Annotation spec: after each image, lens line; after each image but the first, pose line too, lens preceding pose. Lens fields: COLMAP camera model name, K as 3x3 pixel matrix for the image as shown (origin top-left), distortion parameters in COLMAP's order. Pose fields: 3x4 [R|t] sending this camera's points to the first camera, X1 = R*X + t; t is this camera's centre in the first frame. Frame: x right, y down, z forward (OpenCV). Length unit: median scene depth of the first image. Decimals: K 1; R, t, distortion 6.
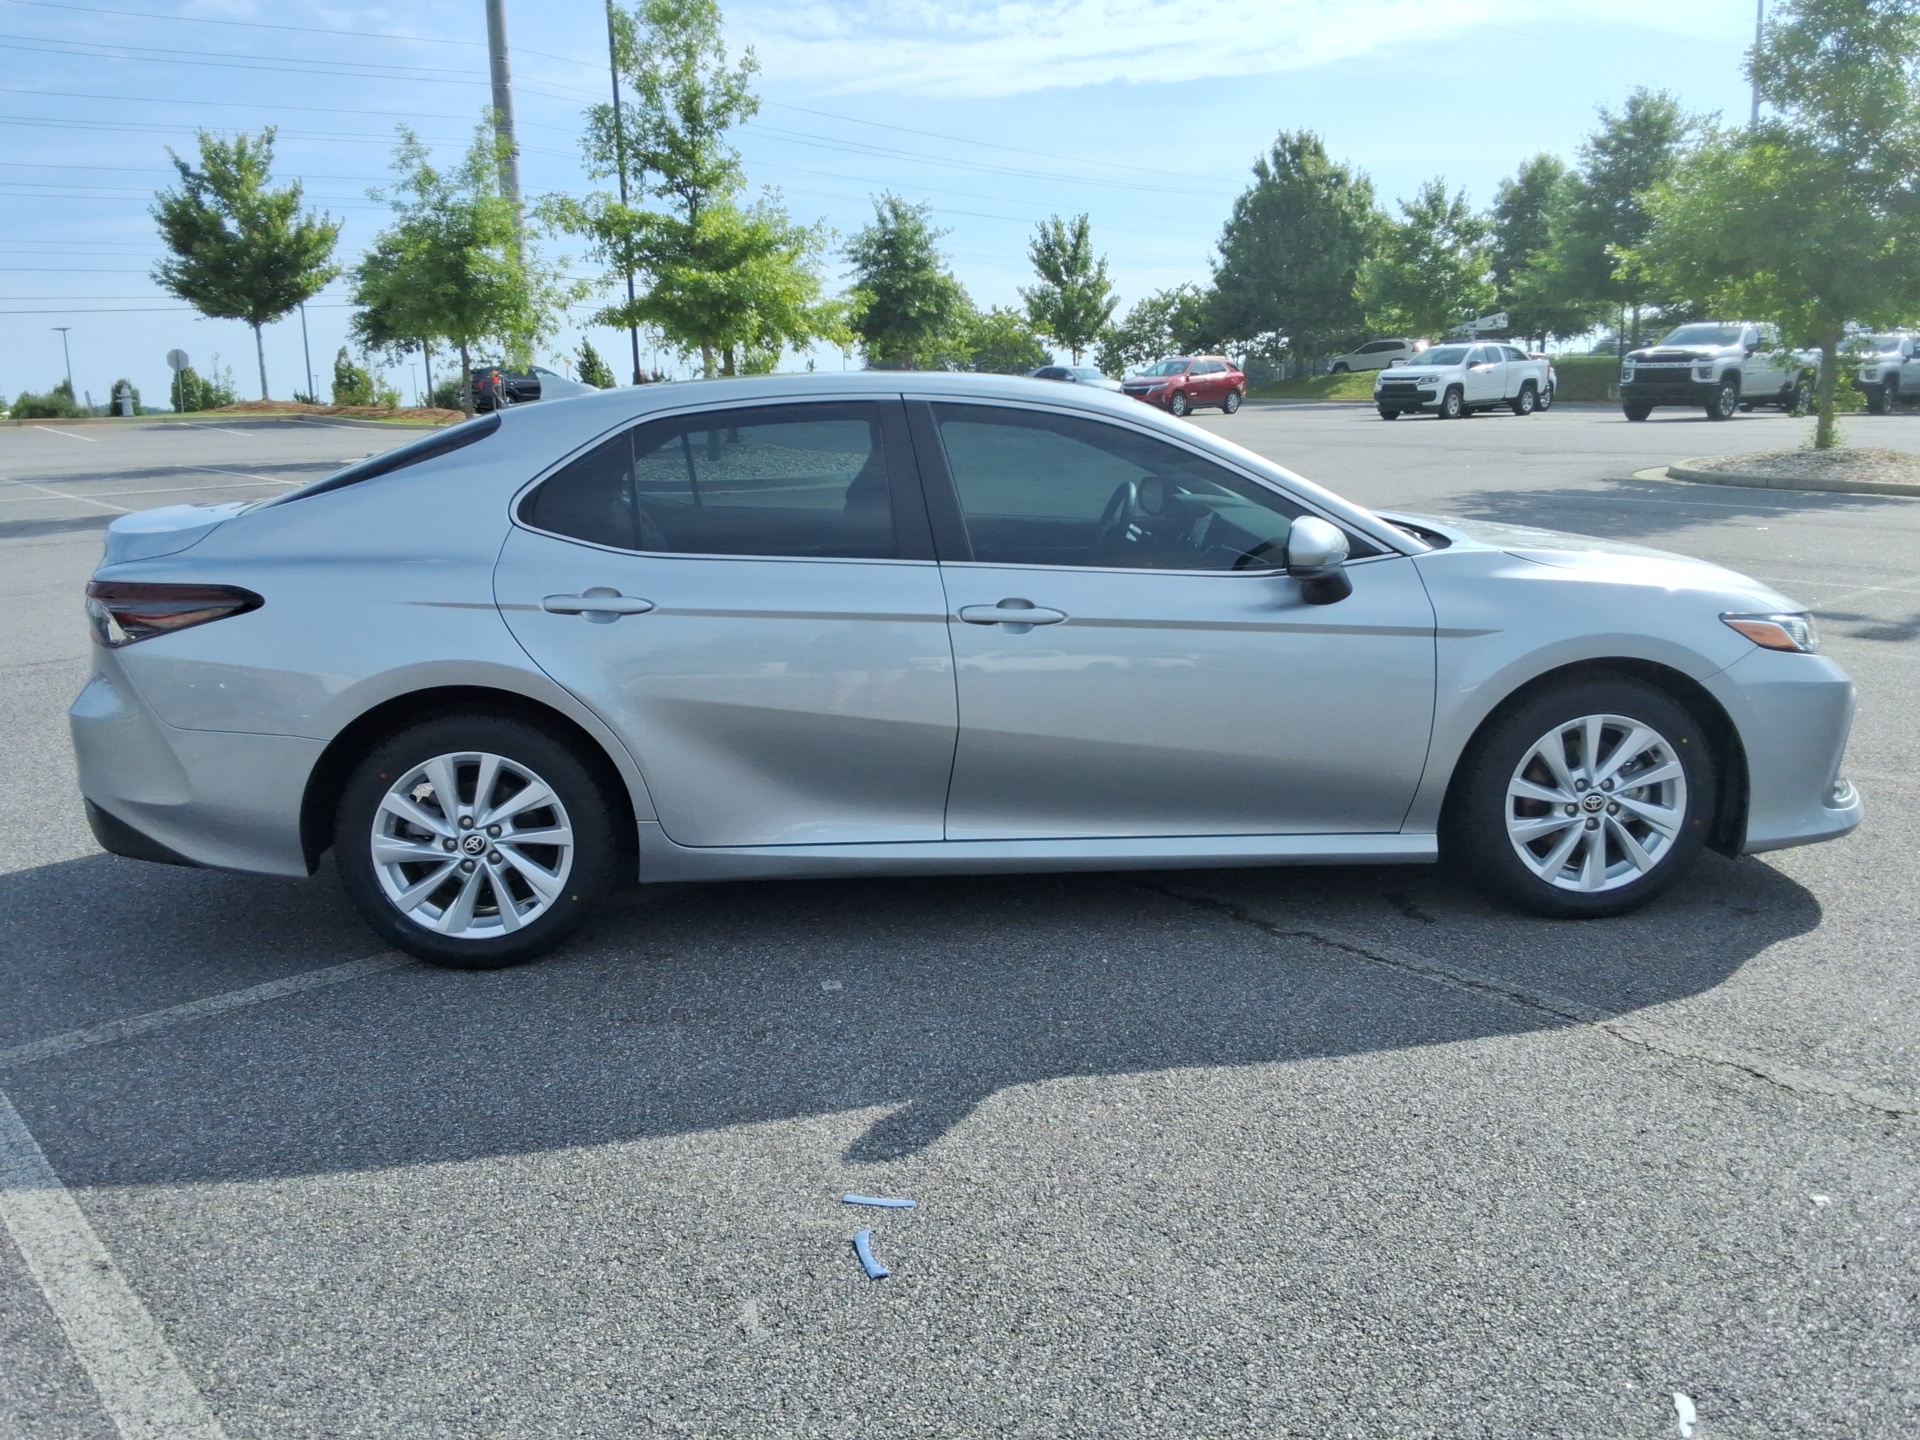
lens RADIAL K [[1540.4, 0, 967.4], [0, 1540.4, 695.1], [0, 0, 1]] dist [0.101401, -0.157896]
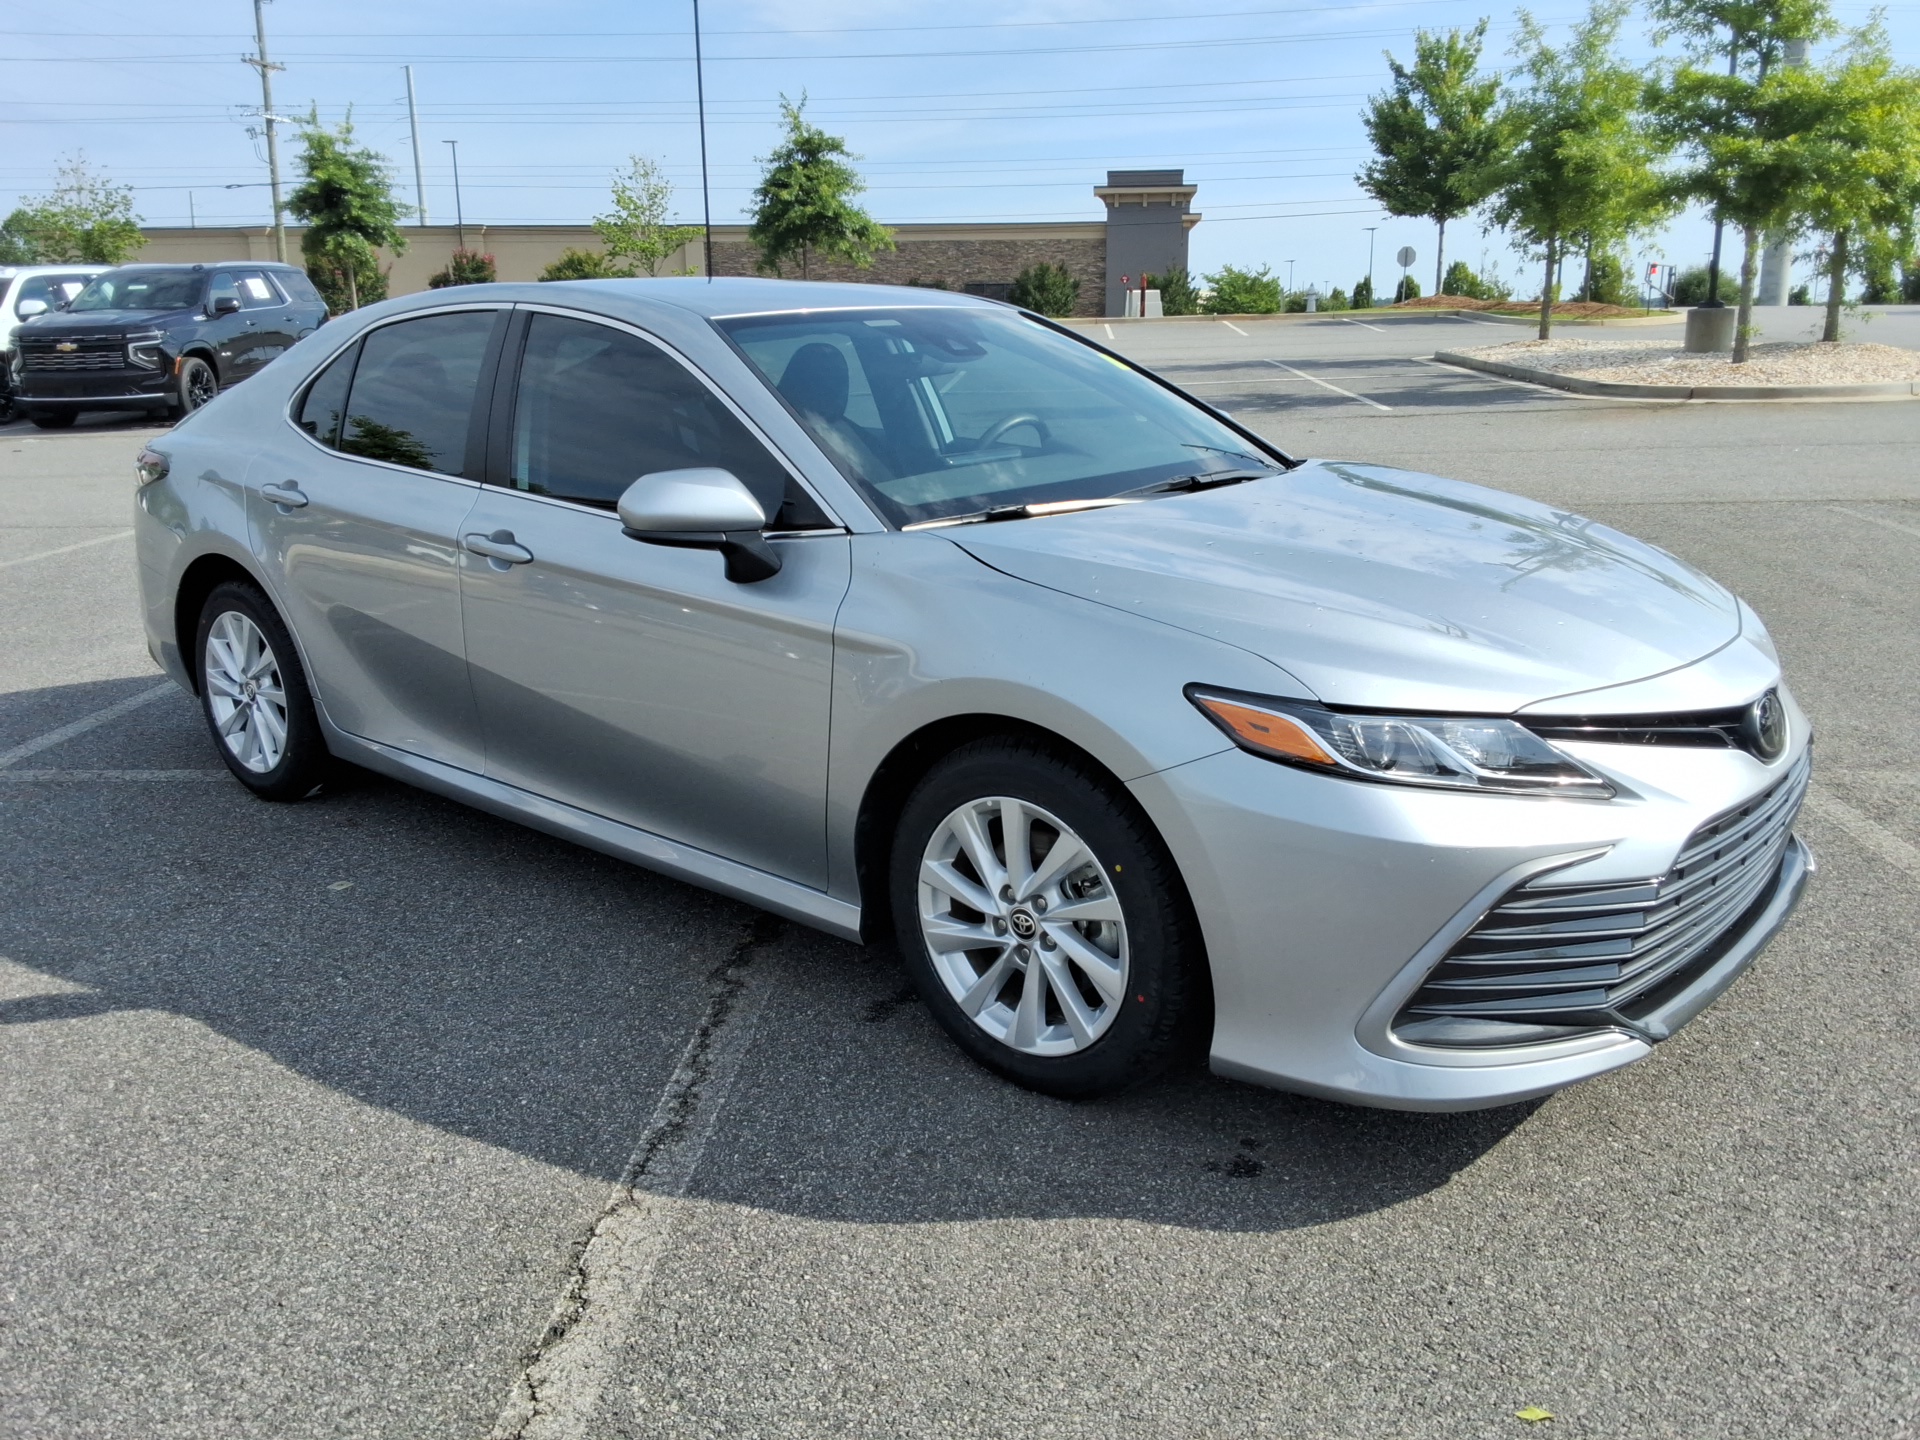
lens RADIAL K [[1540.4, 0, 999.9], [0, 1540.4, 705.9], [0, 0, 1]] dist [0.101401, -0.157896]
pose [[0.715386, 0.180073, -0.675127, 0.092376], [-0.131107, 0.983653, 0.123439, -0.011909], [0.686319, 0.000207, 0.727301, 0.055474]]
